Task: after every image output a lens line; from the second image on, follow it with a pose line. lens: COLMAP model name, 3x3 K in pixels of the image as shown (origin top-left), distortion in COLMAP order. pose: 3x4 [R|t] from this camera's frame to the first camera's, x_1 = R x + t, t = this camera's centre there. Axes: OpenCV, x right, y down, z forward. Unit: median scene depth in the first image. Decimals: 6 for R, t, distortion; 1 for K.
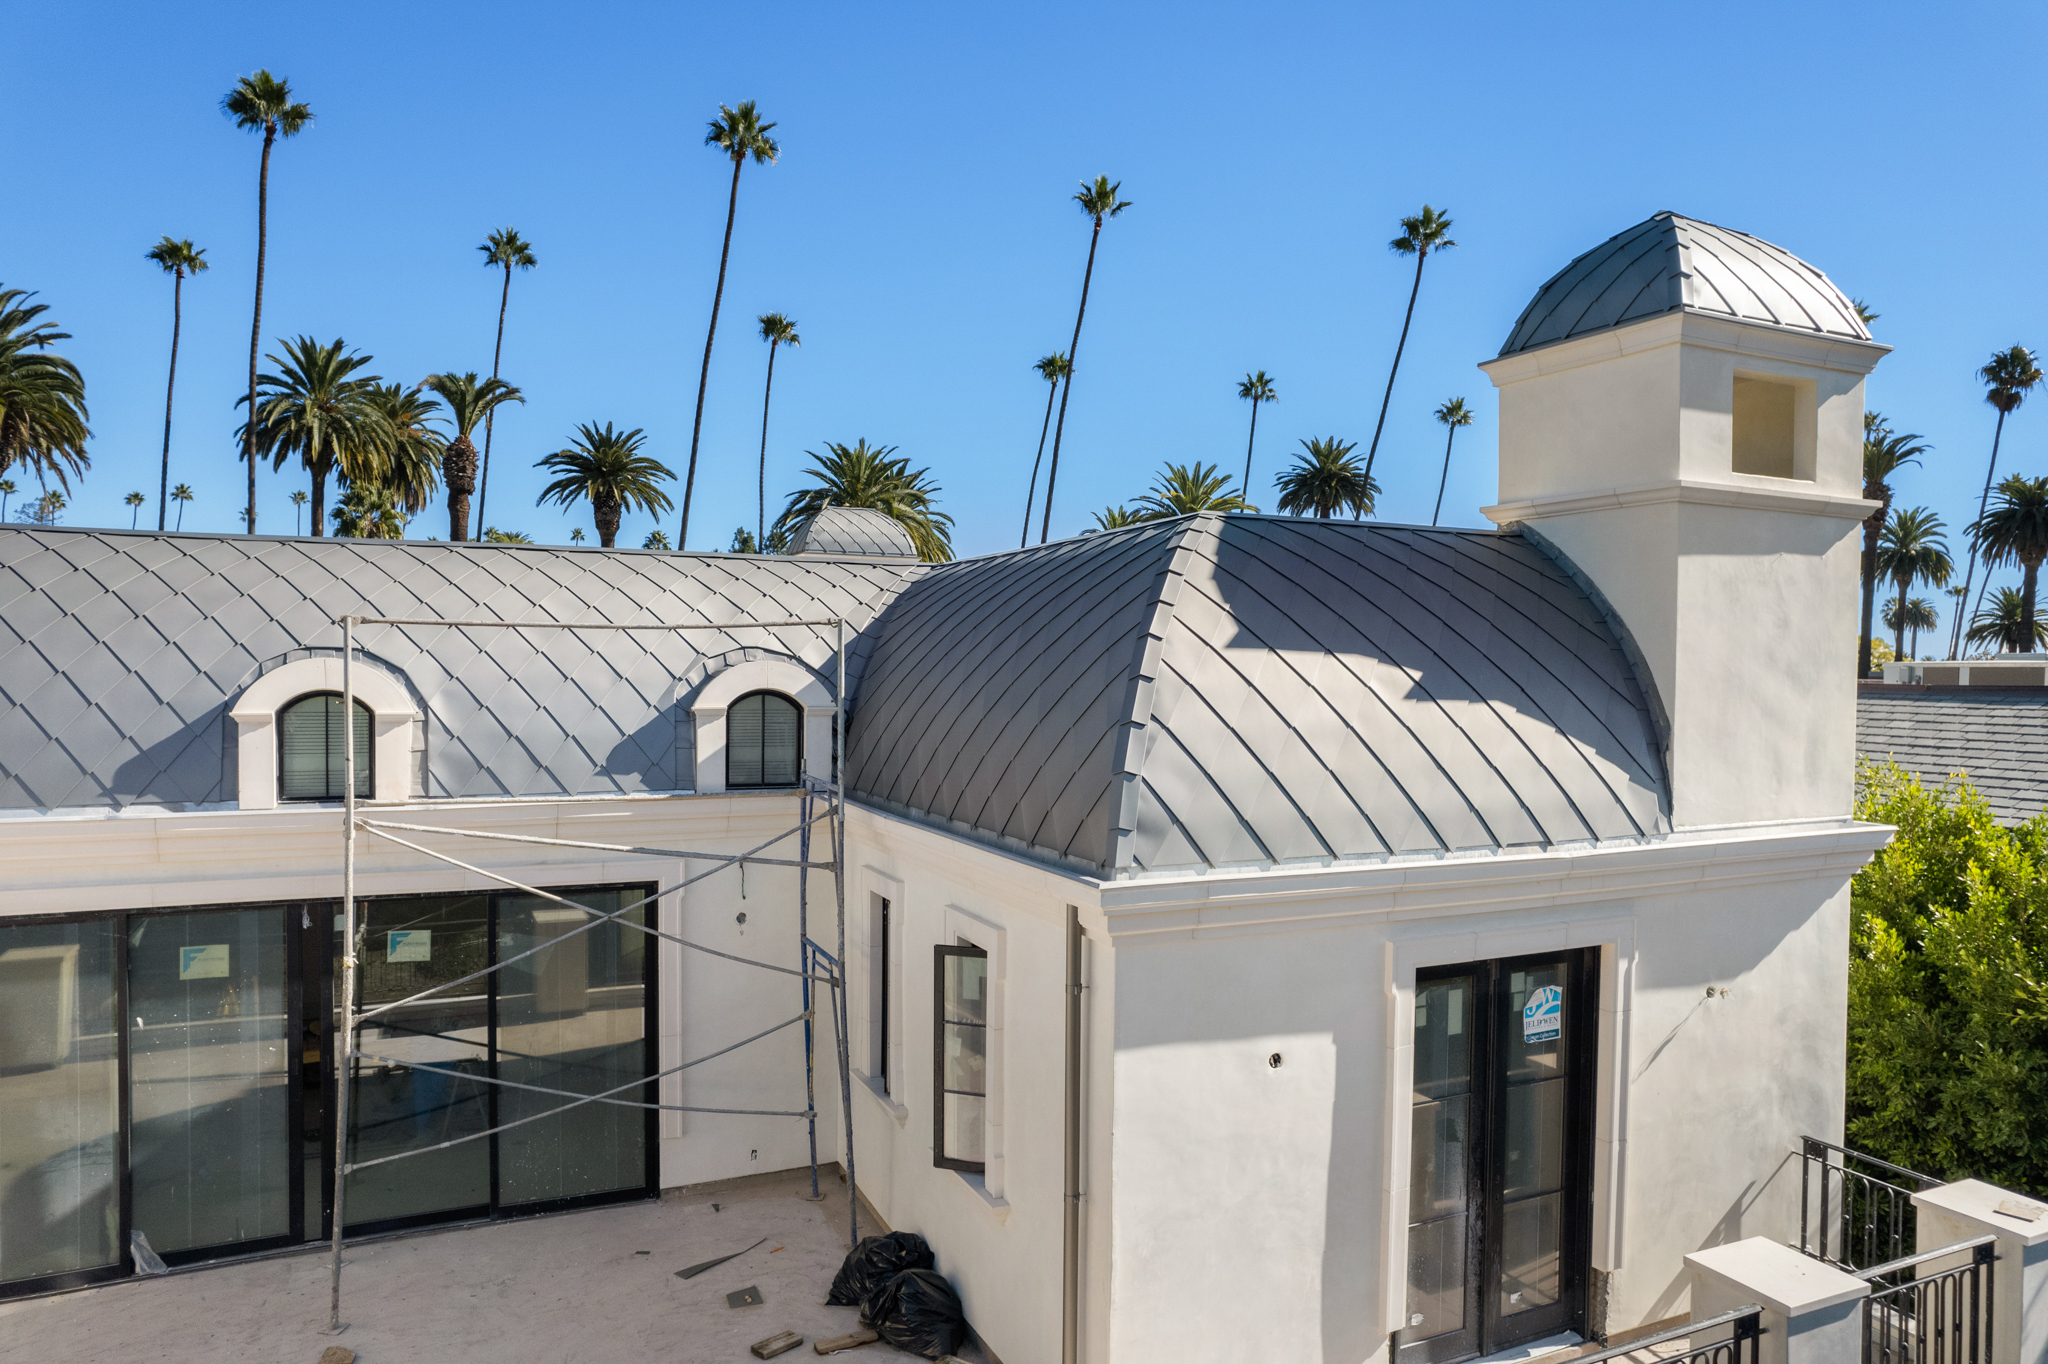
lens RADIAL K [[1306.0, 0, 1020.4], [0, 1306.0, 693.2], [0, 0, 1]] dist [-0.071319, 0.064504]
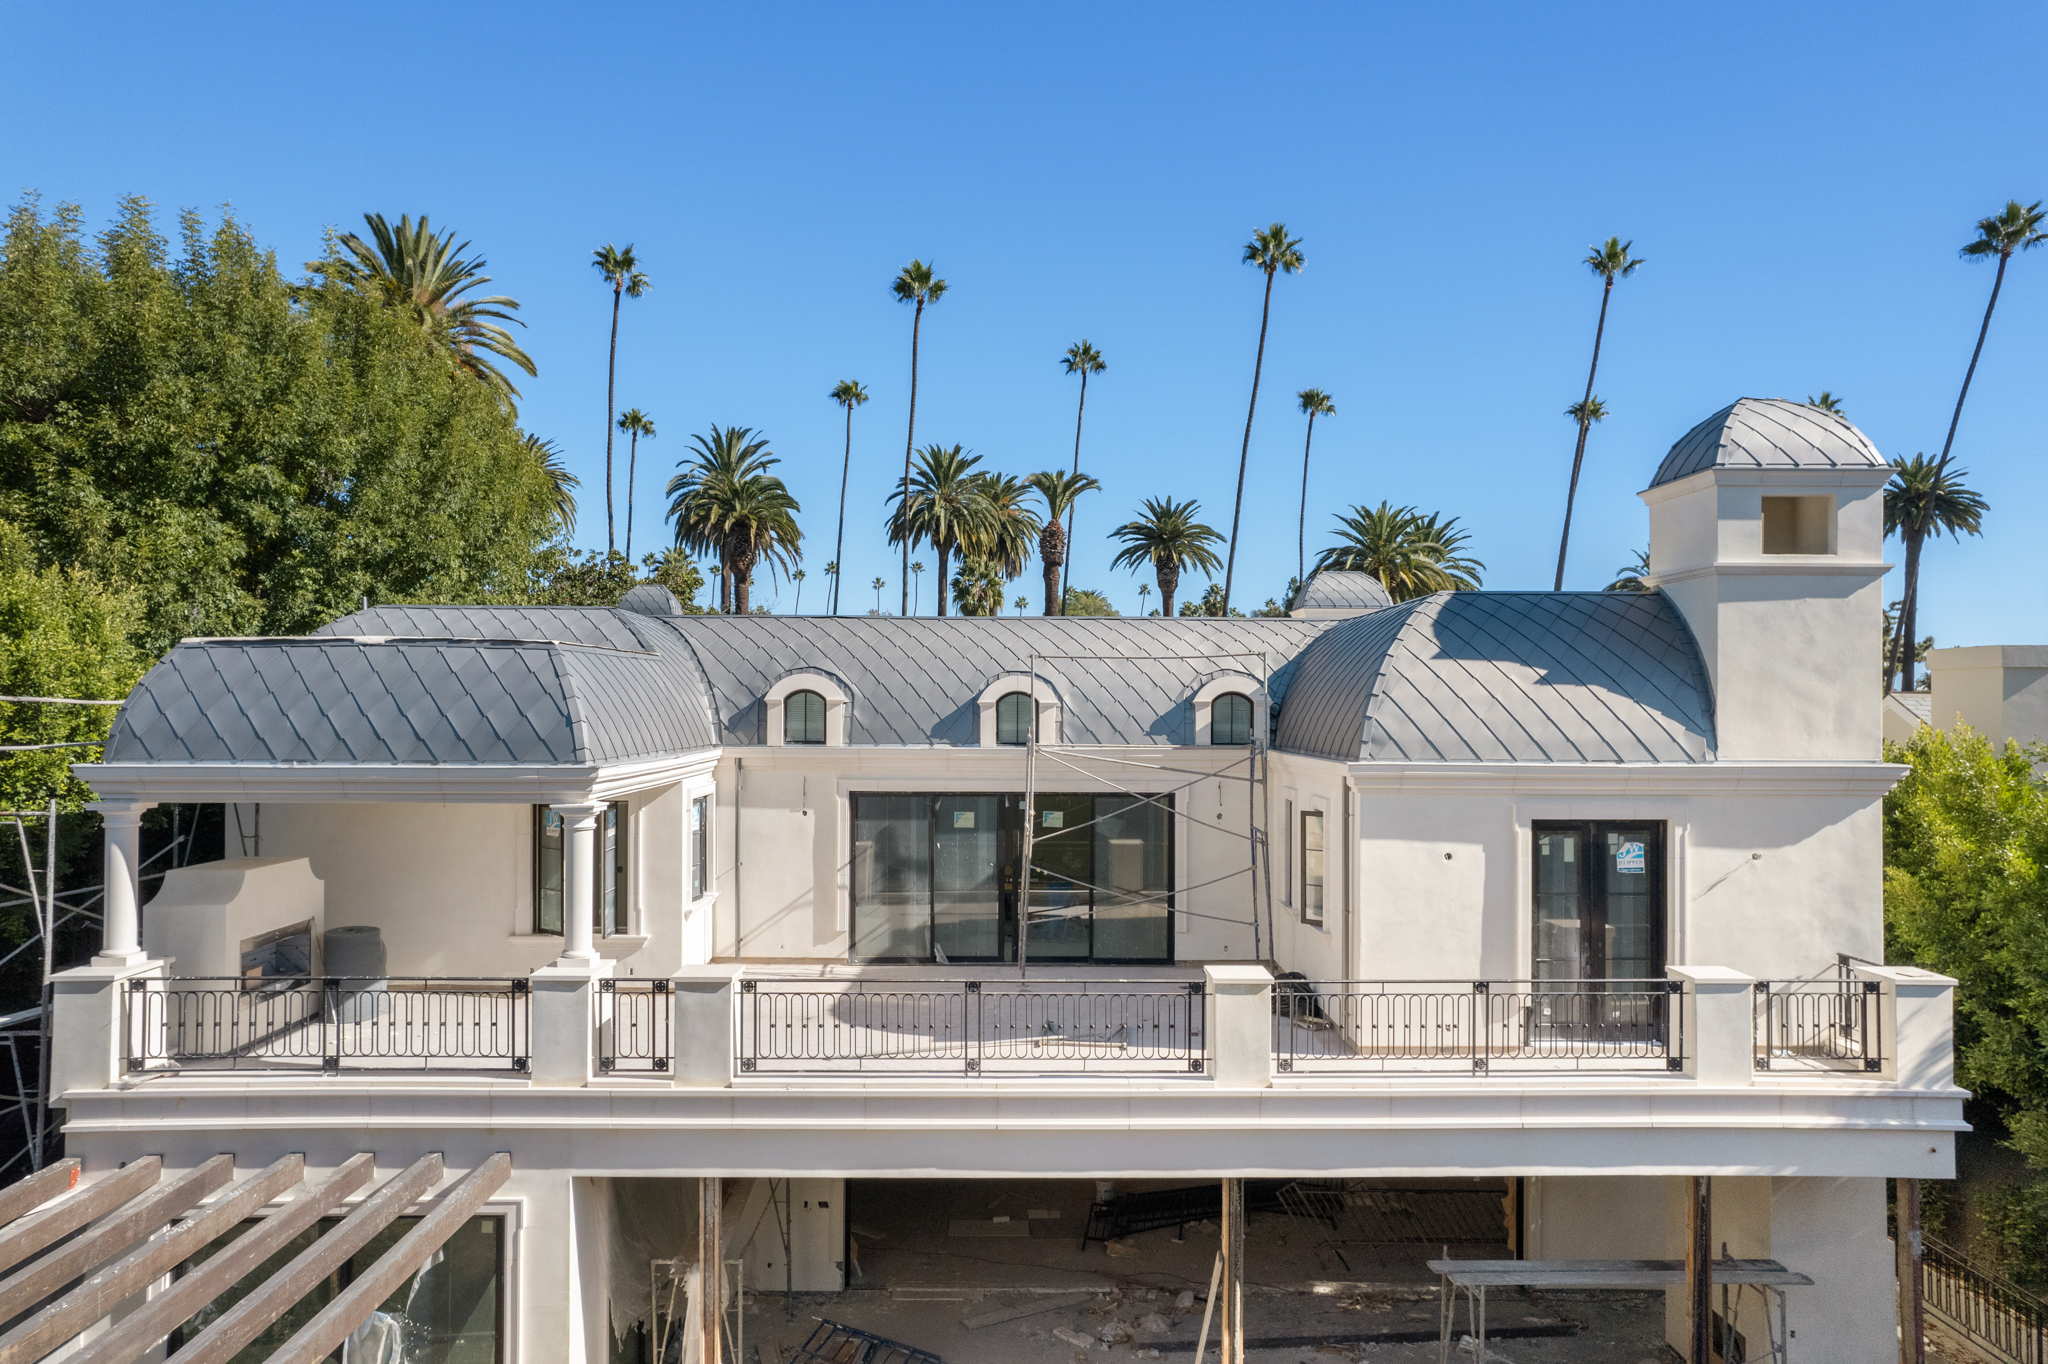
lens RADIAL K [[1276.8, 0, 1024.0], [0, 1276.8, 682.0], [0, 0, 1]] dist [-0.034507, 0.063677]
pose [[0.911417, -0.012816, -0.411285, 0.280654], [-0.005112, 0.999085, -0.042462, 0.062346], [0.411453, 0.040803, 0.910517, -0.772141]]
